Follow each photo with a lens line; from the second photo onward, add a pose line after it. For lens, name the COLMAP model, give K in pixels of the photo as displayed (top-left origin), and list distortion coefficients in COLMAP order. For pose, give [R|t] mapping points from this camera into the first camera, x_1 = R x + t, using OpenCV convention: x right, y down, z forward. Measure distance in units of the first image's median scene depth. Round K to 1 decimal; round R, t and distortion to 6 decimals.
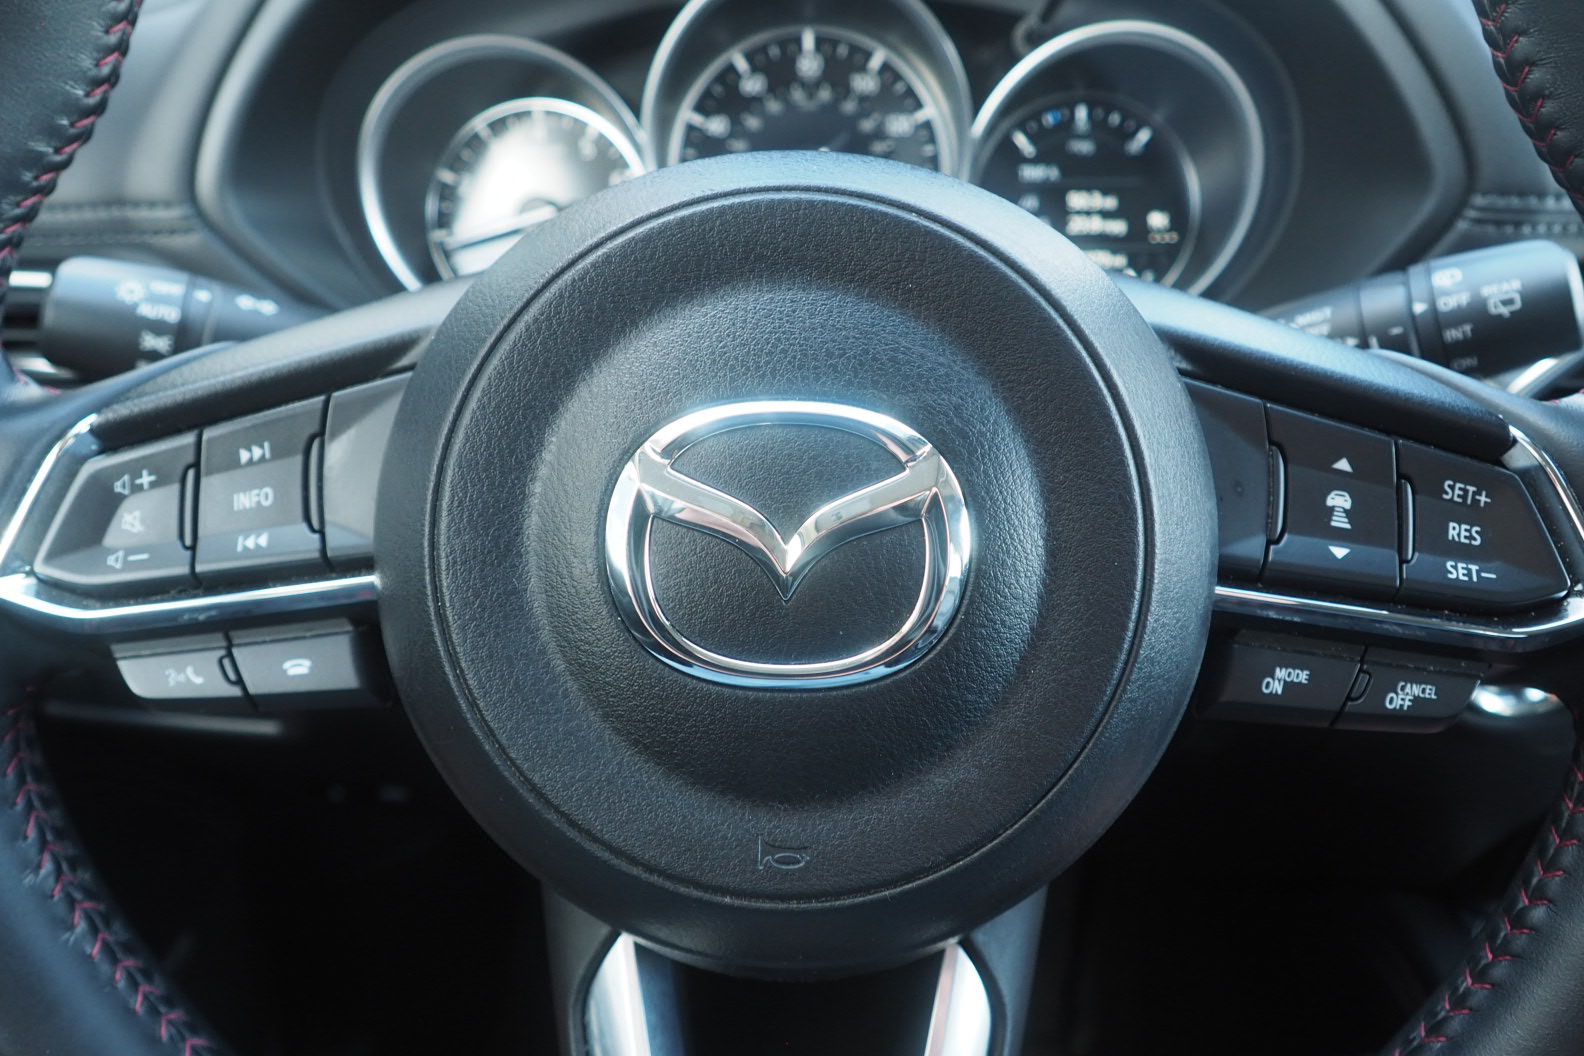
lens RADIAL K [[1142.2, 0, 799.6], [0, 1142.2, 507.2], [0, 0, 1]] dist [-0.030927, 0.015164]
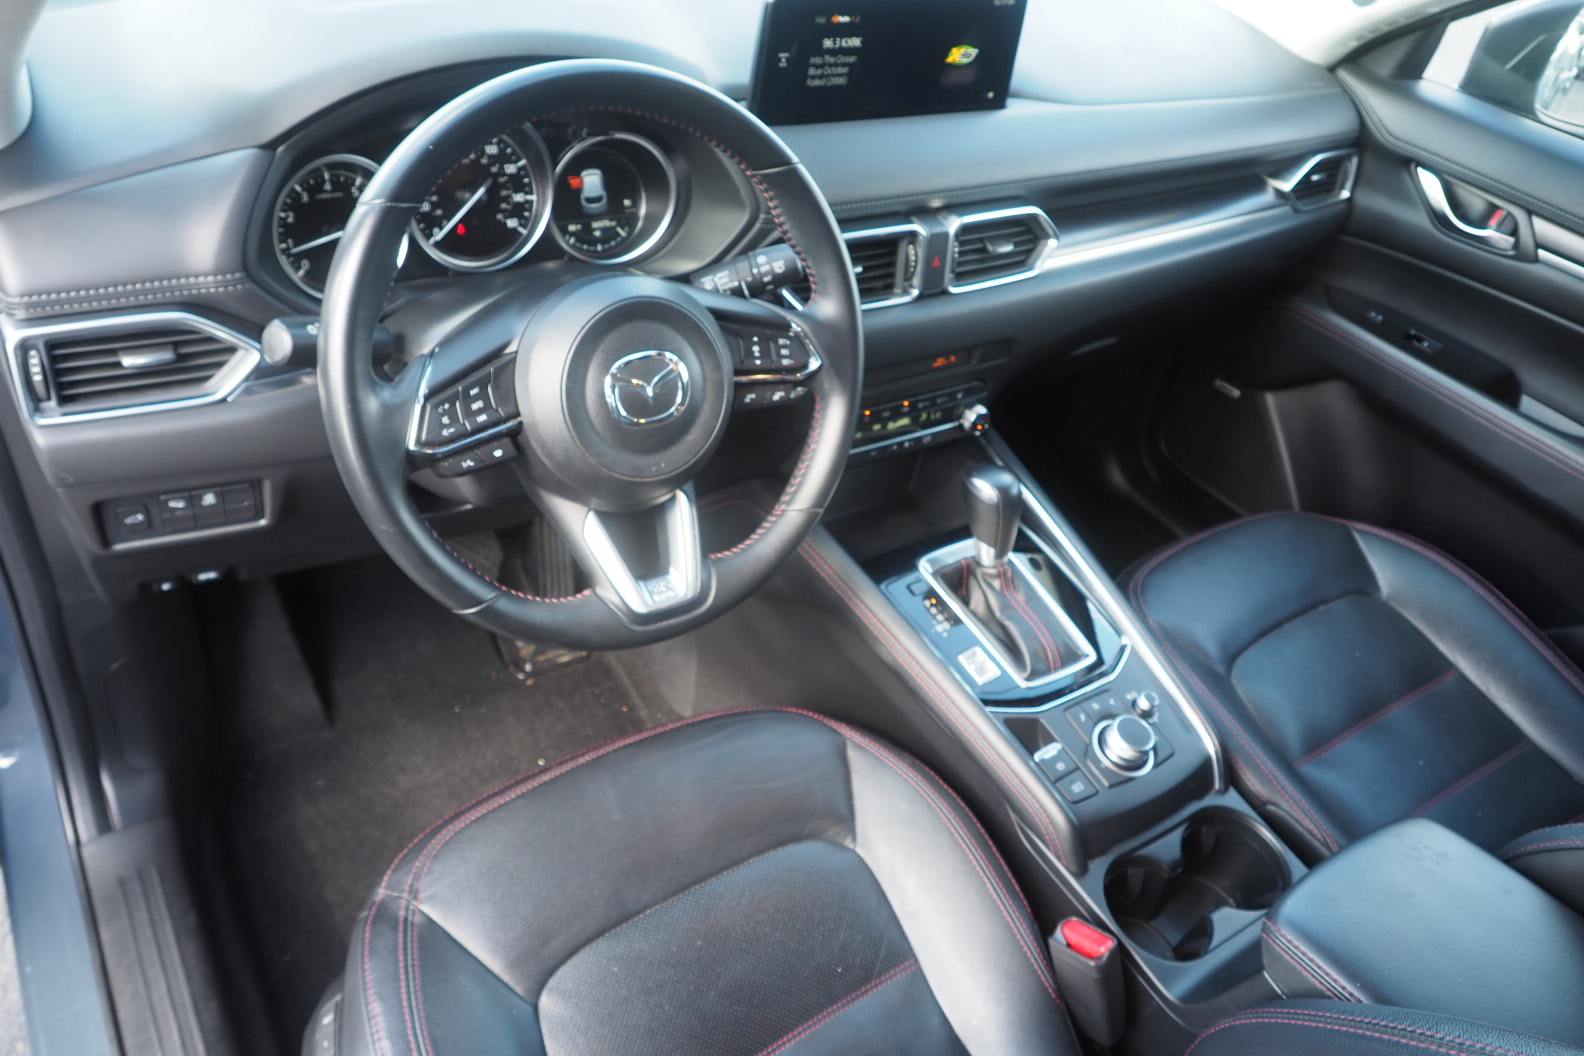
lens RADIAL K [[1142.2, 0, 788.3], [0, 1142.2, 519.0], [0, 0, 1]] dist [-0.030927, 0.015164]
pose [[0.810084, -0.238509, 0.535610, -1.317747], [0.112284, 0.959720, 0.257544, -0.349761], [-0.575462, -0.148492, 0.804235, -1.804184]]
